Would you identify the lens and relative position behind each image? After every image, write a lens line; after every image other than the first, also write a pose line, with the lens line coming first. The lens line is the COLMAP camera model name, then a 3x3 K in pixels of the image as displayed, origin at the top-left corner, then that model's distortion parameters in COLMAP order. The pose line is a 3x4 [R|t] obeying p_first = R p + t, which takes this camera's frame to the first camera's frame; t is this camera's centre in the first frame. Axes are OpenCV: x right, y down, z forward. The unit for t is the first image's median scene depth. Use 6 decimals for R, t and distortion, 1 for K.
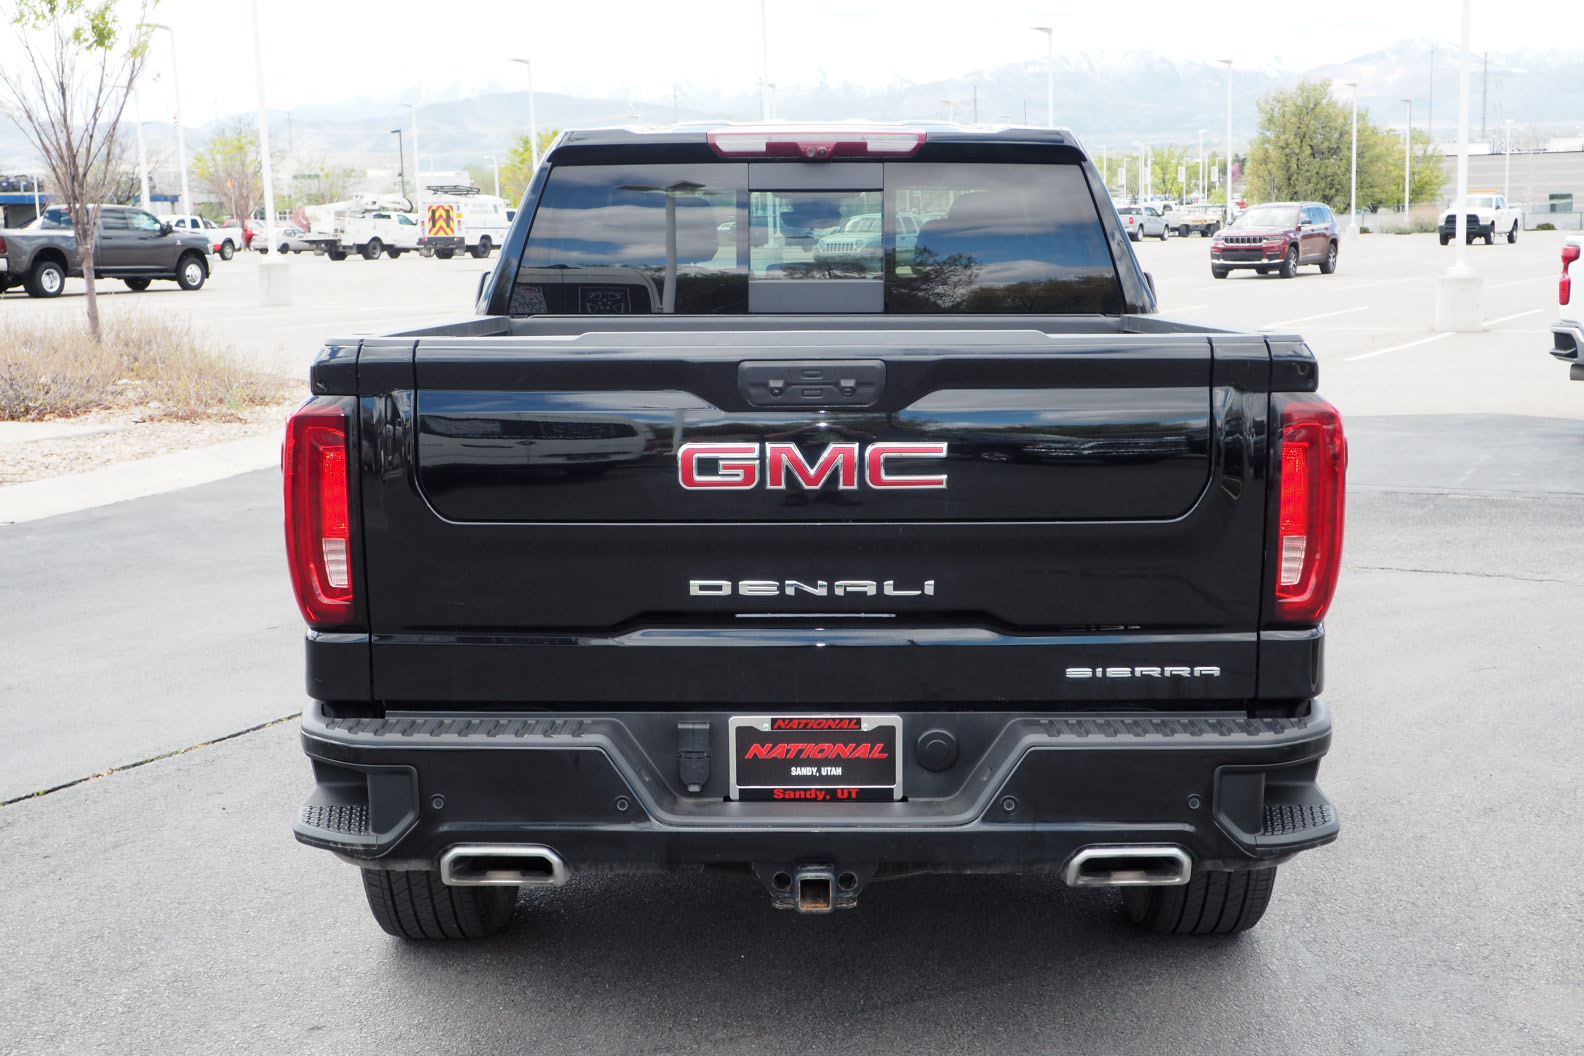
lens RADIAL K [[2062.9, 0, 761.0], [0, 2062.9, 551.4], [0, 0, 1]] dist [0.010007, 0.000000]
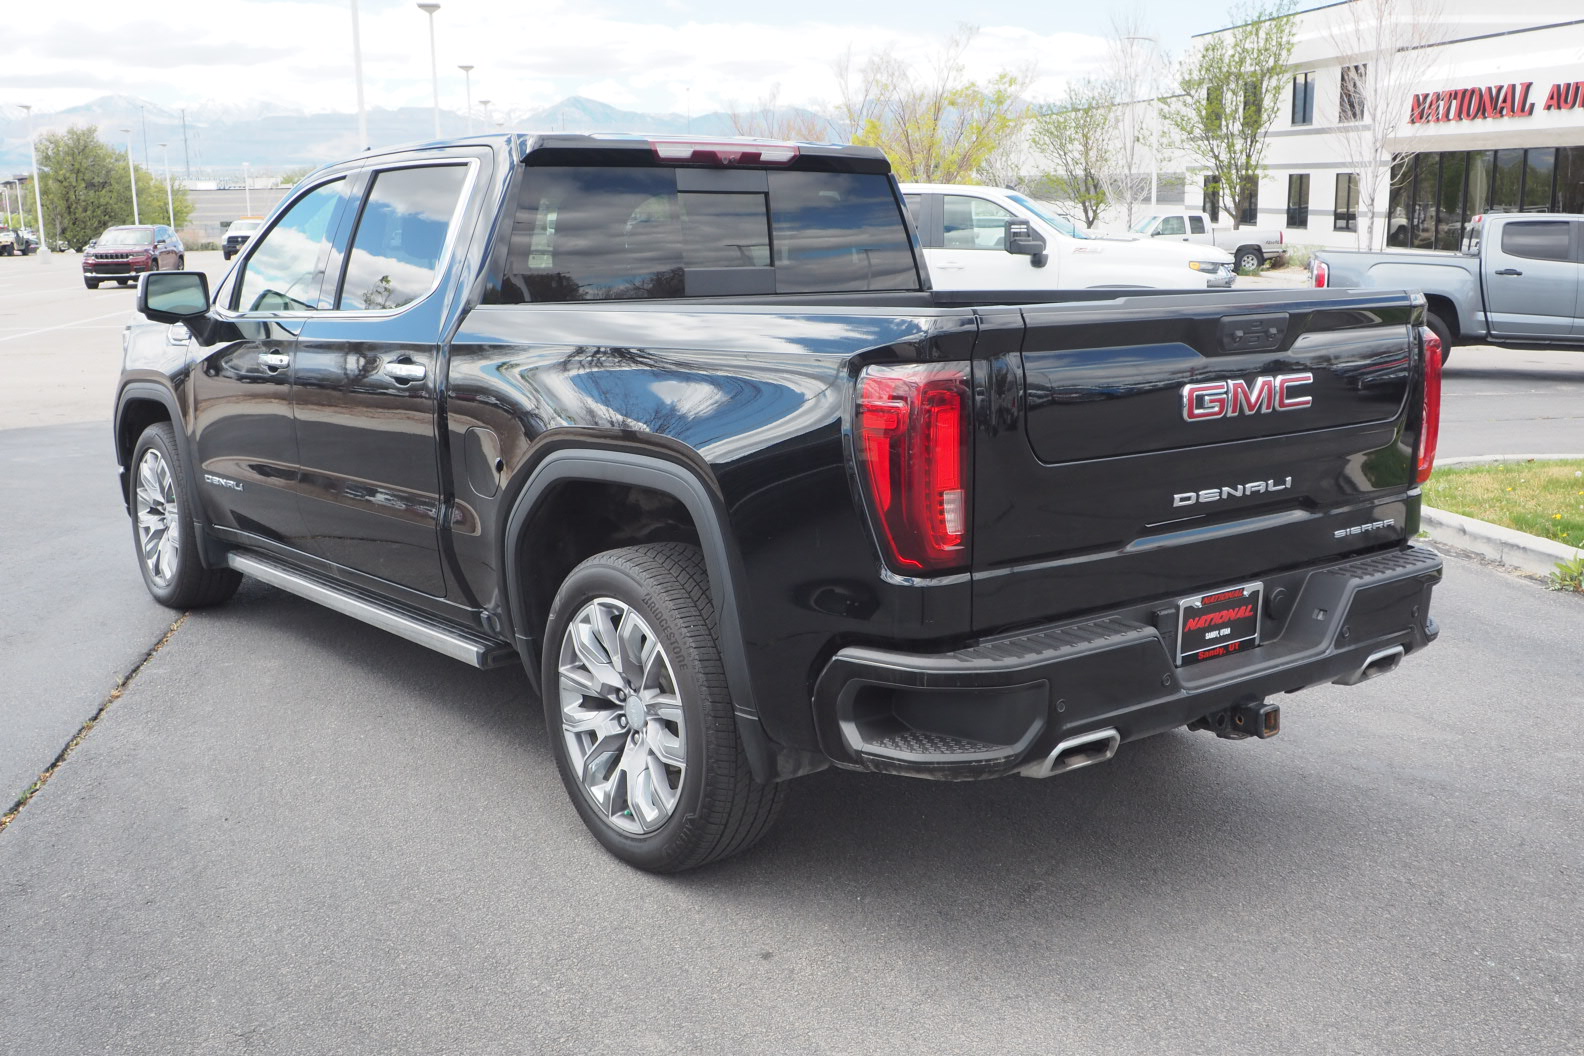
lens RADIAL K [[1625.8, 0, 746.9], [0, 1625.8, 523.1], [0, 0, 1]] dist [-0.012705, 0.000000]
pose [[0.781704, -0.109597, 0.613945, -0.563219], [0.102136, 0.993644, 0.047333, -0.028030], [-0.615230, 0.025705, 0.787929, 0.257105]]
